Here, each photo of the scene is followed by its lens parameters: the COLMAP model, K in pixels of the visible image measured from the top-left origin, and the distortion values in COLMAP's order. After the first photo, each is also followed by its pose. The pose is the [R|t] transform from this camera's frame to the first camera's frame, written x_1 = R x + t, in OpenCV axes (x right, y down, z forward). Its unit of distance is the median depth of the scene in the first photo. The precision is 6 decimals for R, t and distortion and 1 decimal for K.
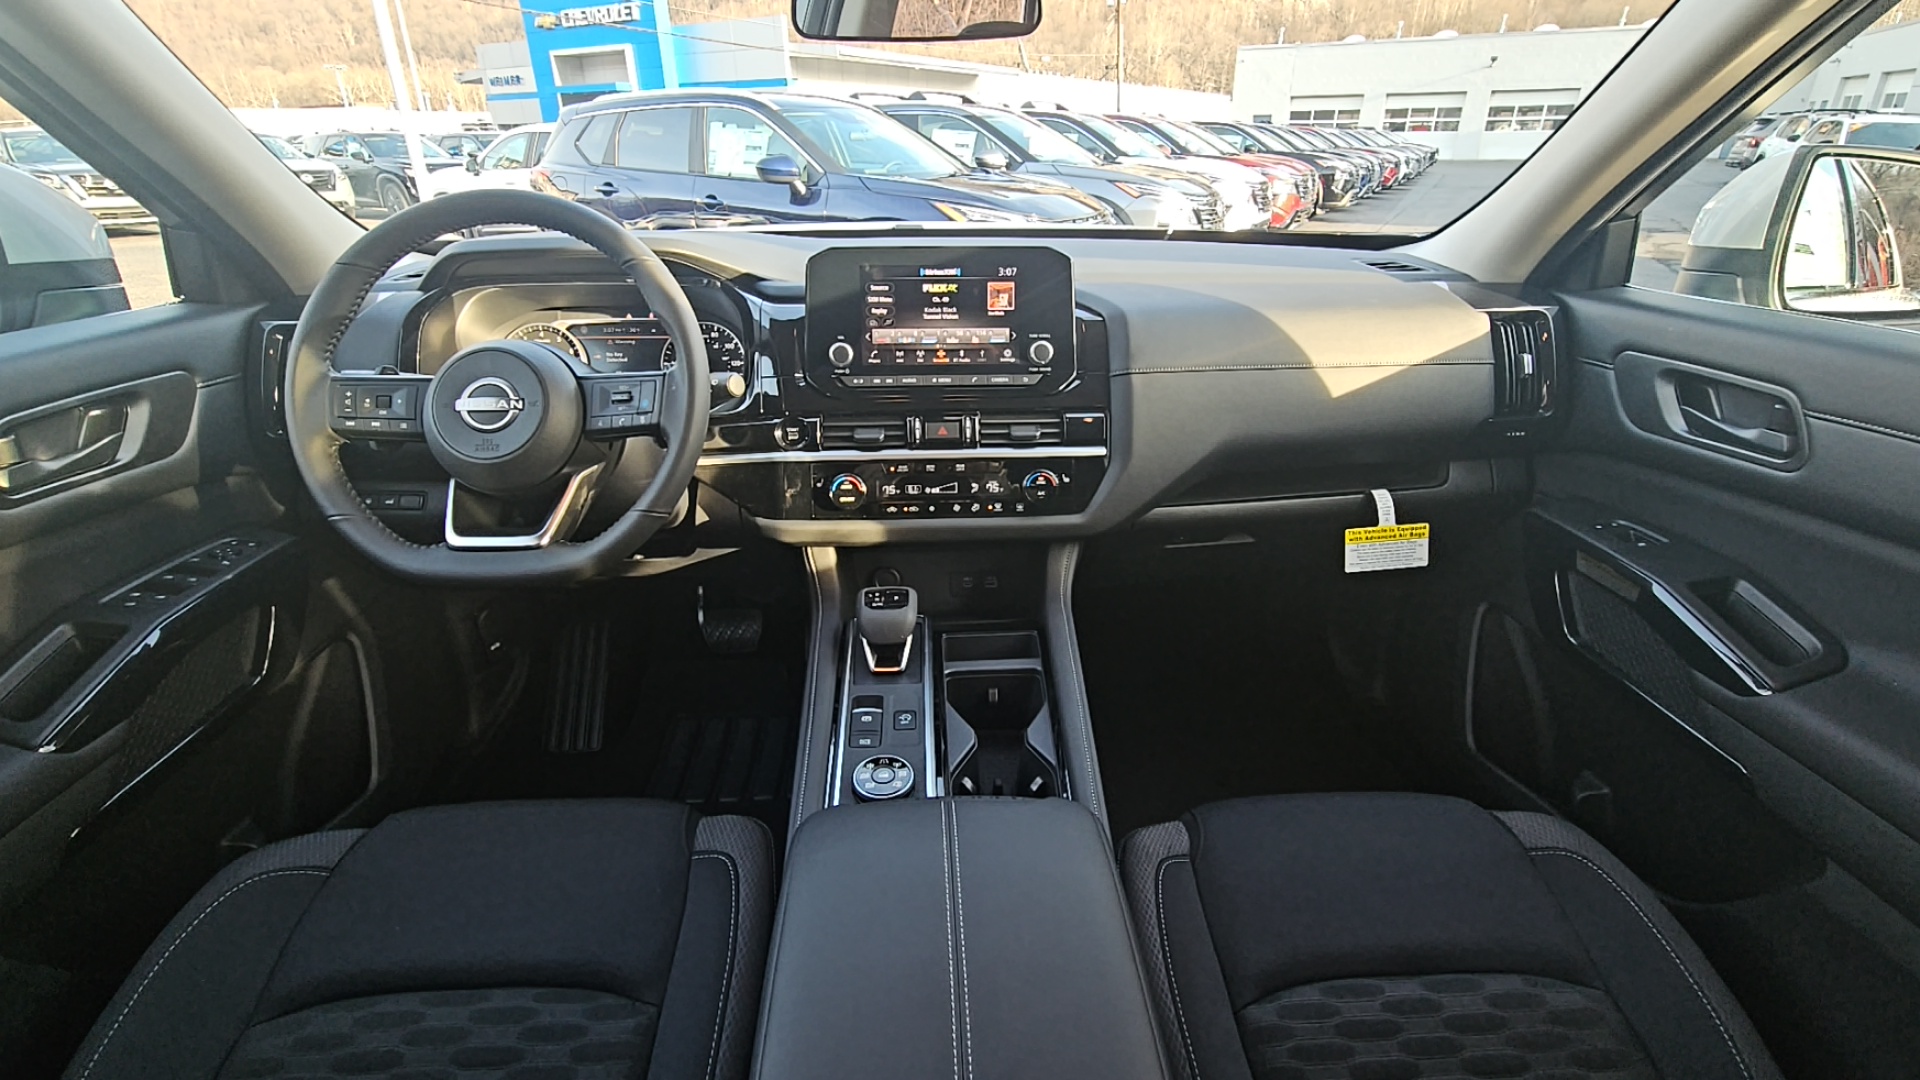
lens RADIAL K [[856.2, 0, 956.7], [0, 856.2, 533.7], [0, 0, 1]] dist [0.015334, -0.010539]
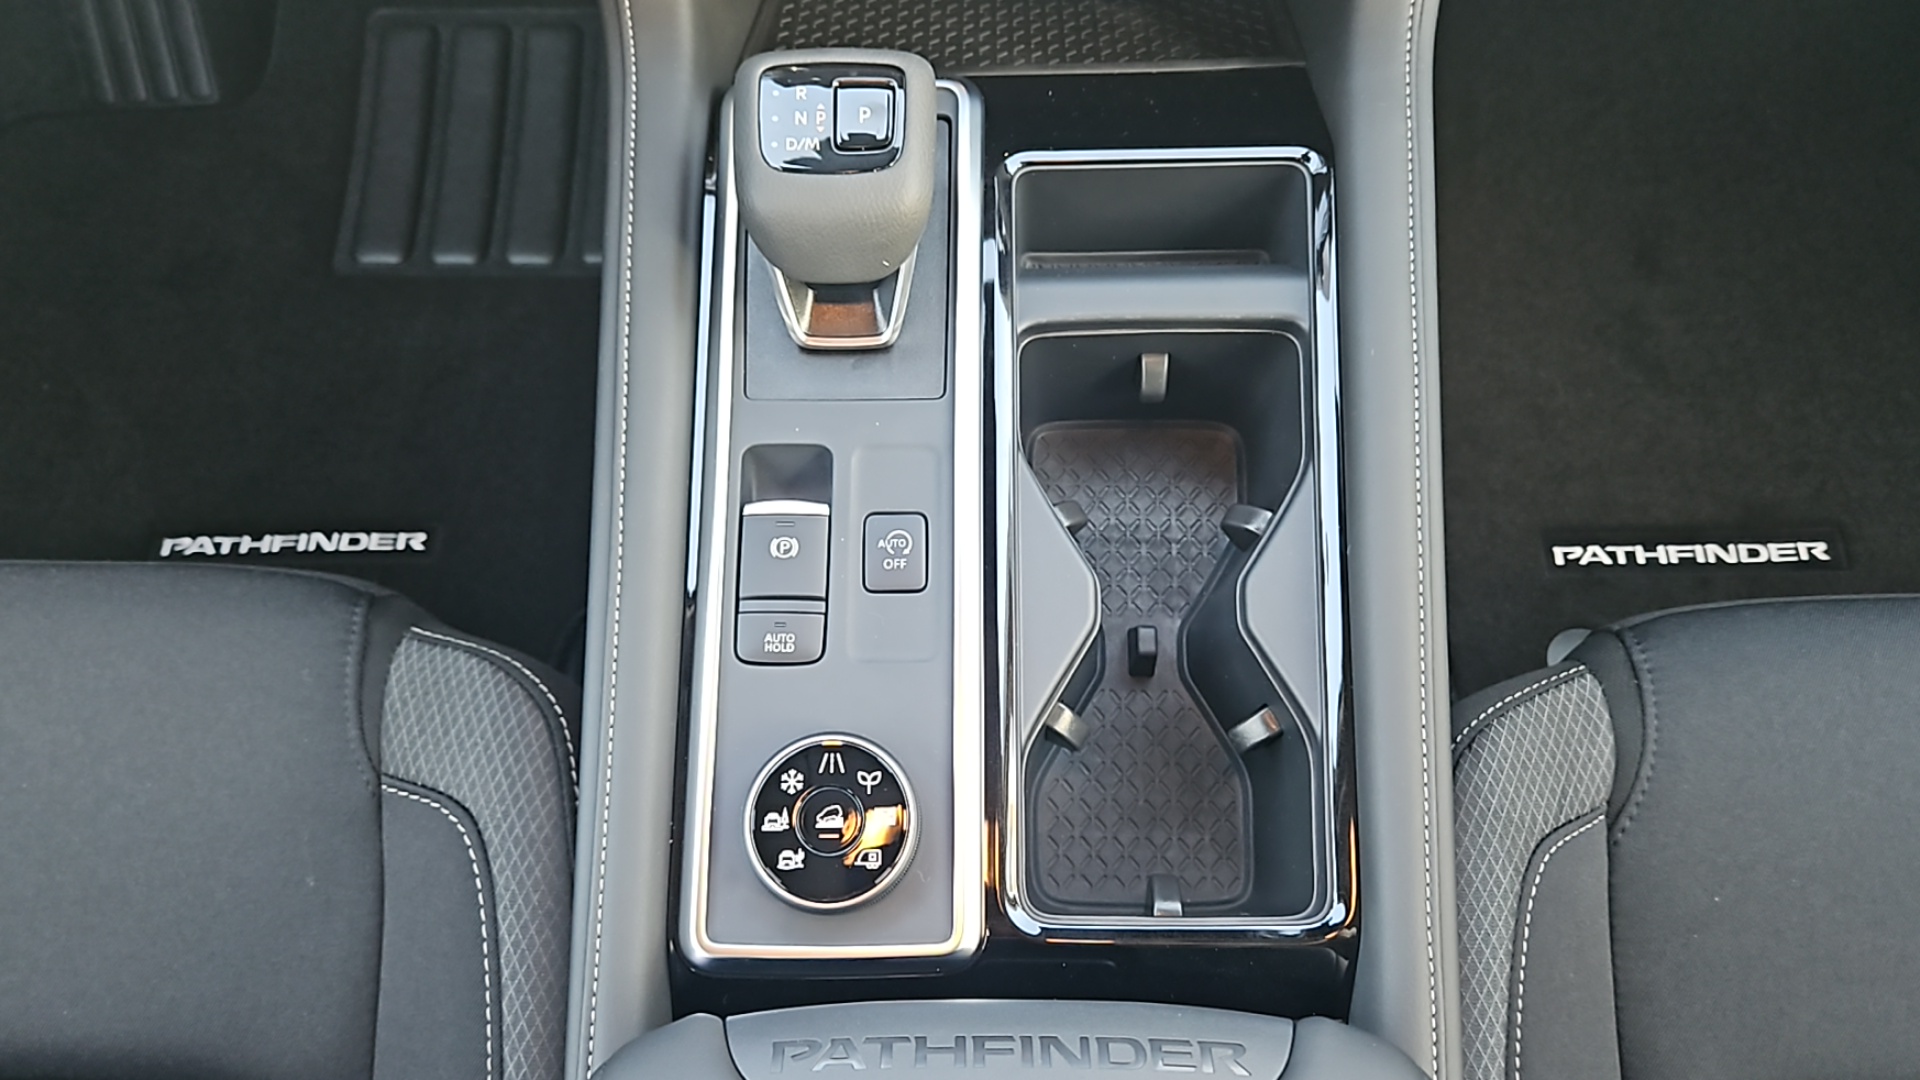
lens RADIAL K [[1412.1, 0, 956.2], [0, 1412.1, 534.3], [0, 0, 1]] dist [0.032278, -0.000321]
pose [[0.998819, 0.043809, -0.020992, -0.023492], [-0.016844, 0.717638, 0.696213, -0.170676], [0.045565, -0.695037, 0.717528, 0.558538]]
